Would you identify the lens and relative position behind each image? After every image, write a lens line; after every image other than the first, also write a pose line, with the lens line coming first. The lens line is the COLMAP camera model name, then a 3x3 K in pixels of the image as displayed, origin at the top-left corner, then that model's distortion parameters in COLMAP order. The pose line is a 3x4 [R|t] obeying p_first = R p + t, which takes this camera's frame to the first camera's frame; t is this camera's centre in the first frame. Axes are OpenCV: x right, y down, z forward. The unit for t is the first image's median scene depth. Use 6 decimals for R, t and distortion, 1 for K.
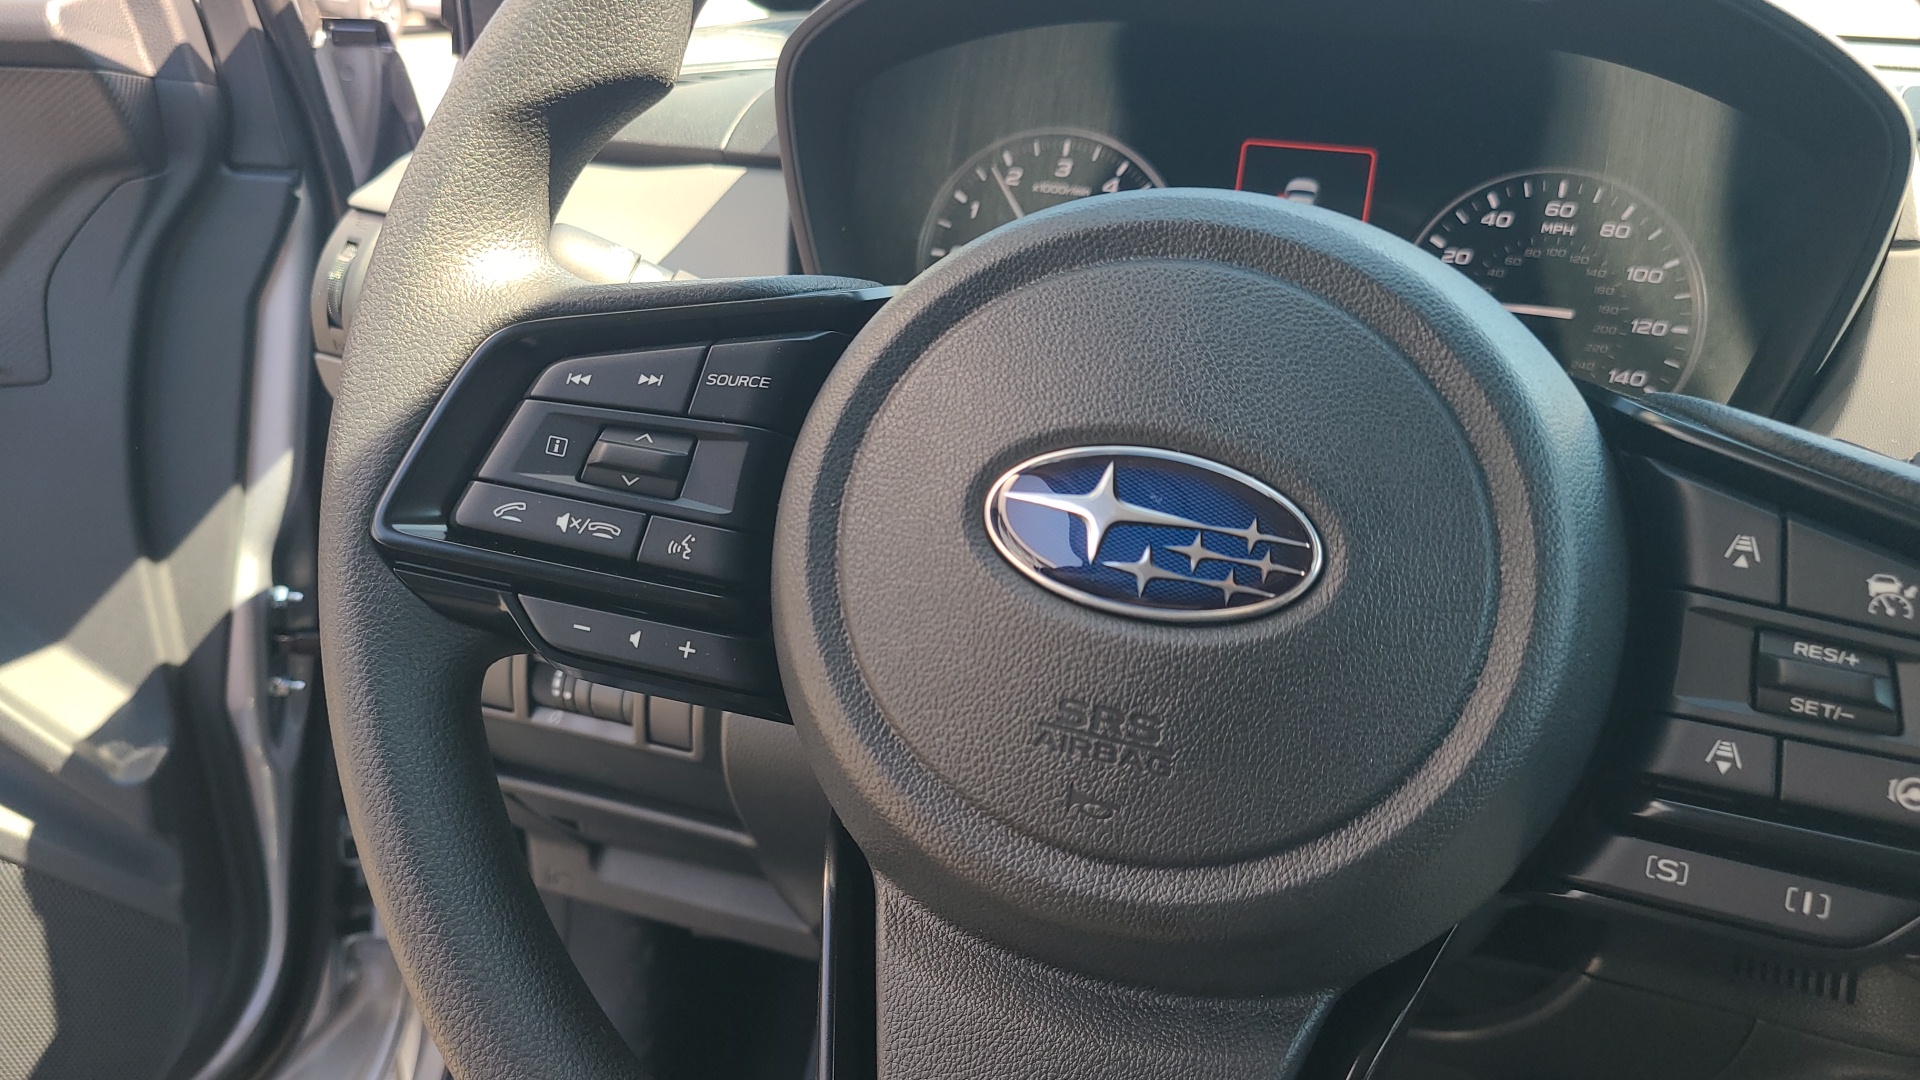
lens RADIAL K [[1458.0, 0, 972.5], [0, 1458.0, 542.8], [0, 0, 1]] dist [0.034583, -0.015970]
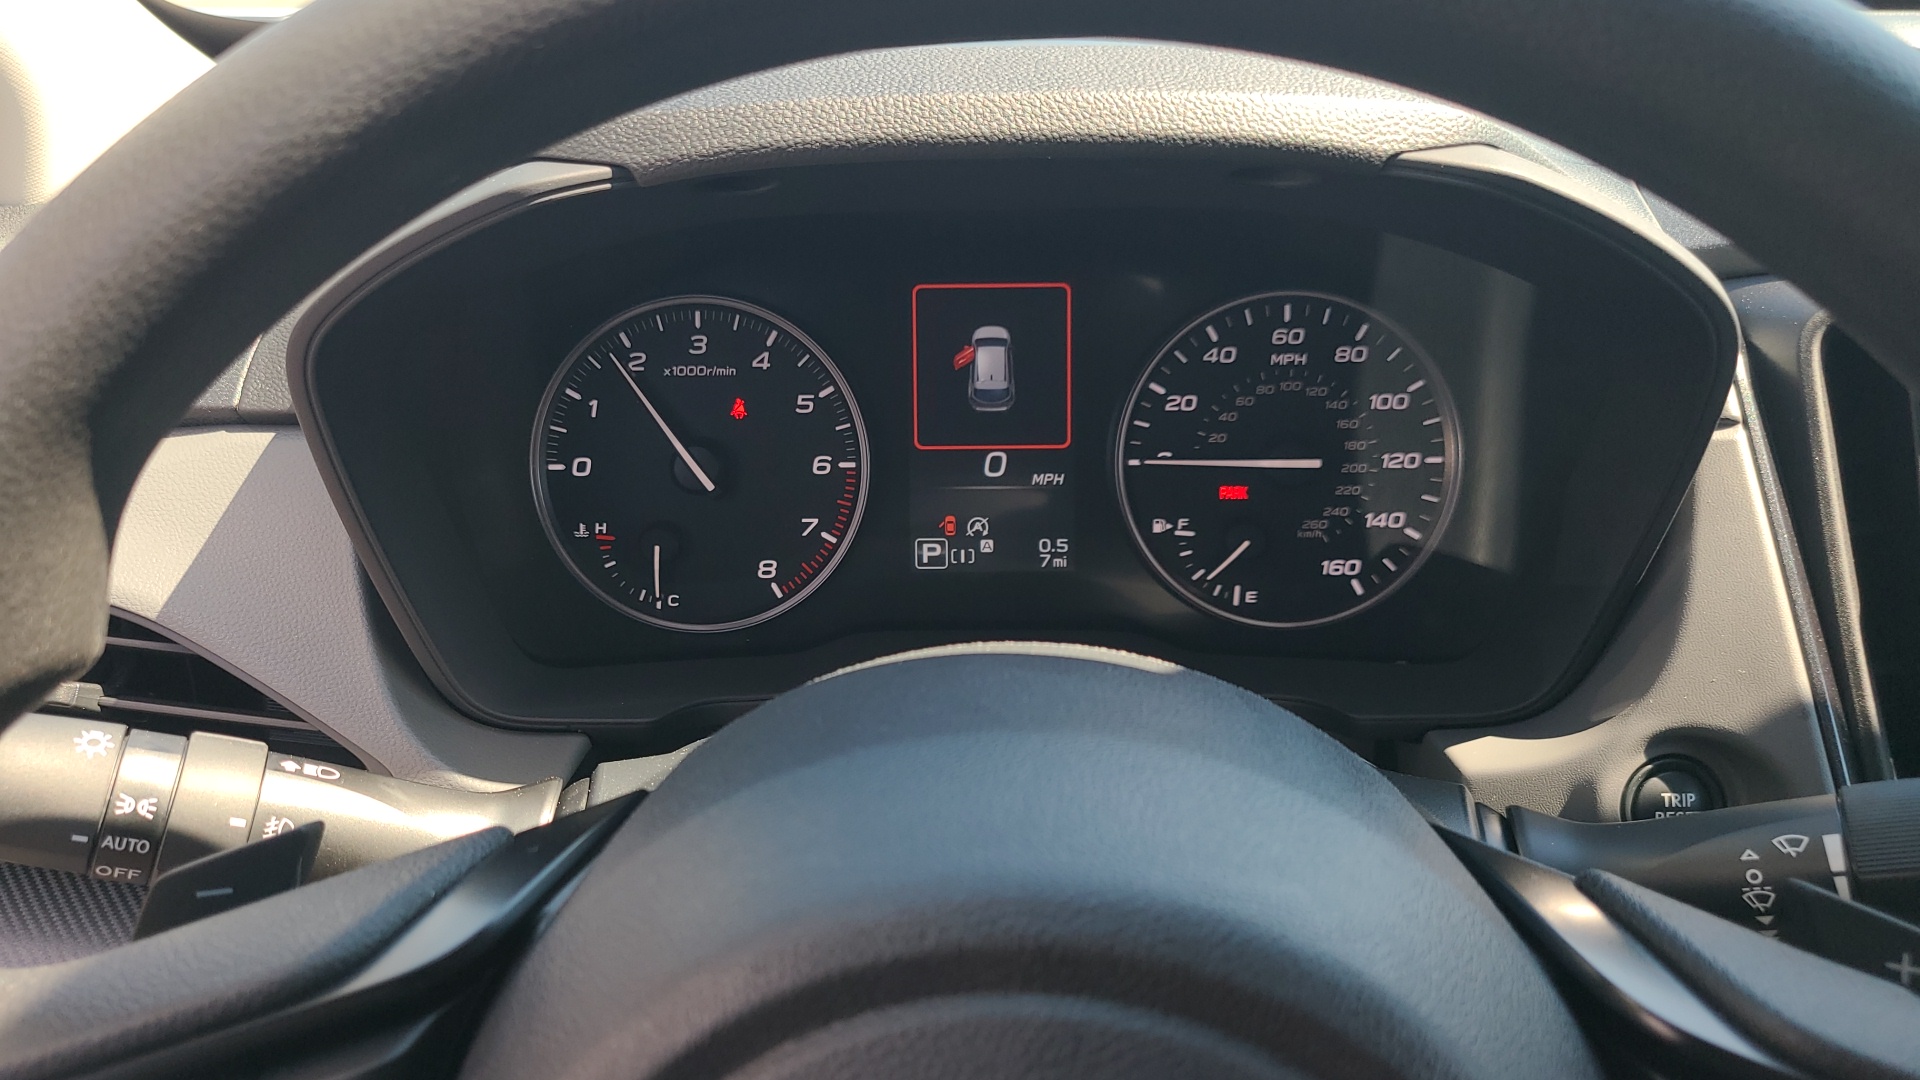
lens RADIAL K [[1458.0, 0, 941.0], [0, 1458.0, 529.8], [0, 0, 1]] dist [0.034583, -0.015970]
pose [[0.963379, -0.175688, 0.202569, 0.019711], [0.158903, 0.982570, 0.096472, -0.389025], [-0.215987, -0.060750, 0.974504, 0.341949]]
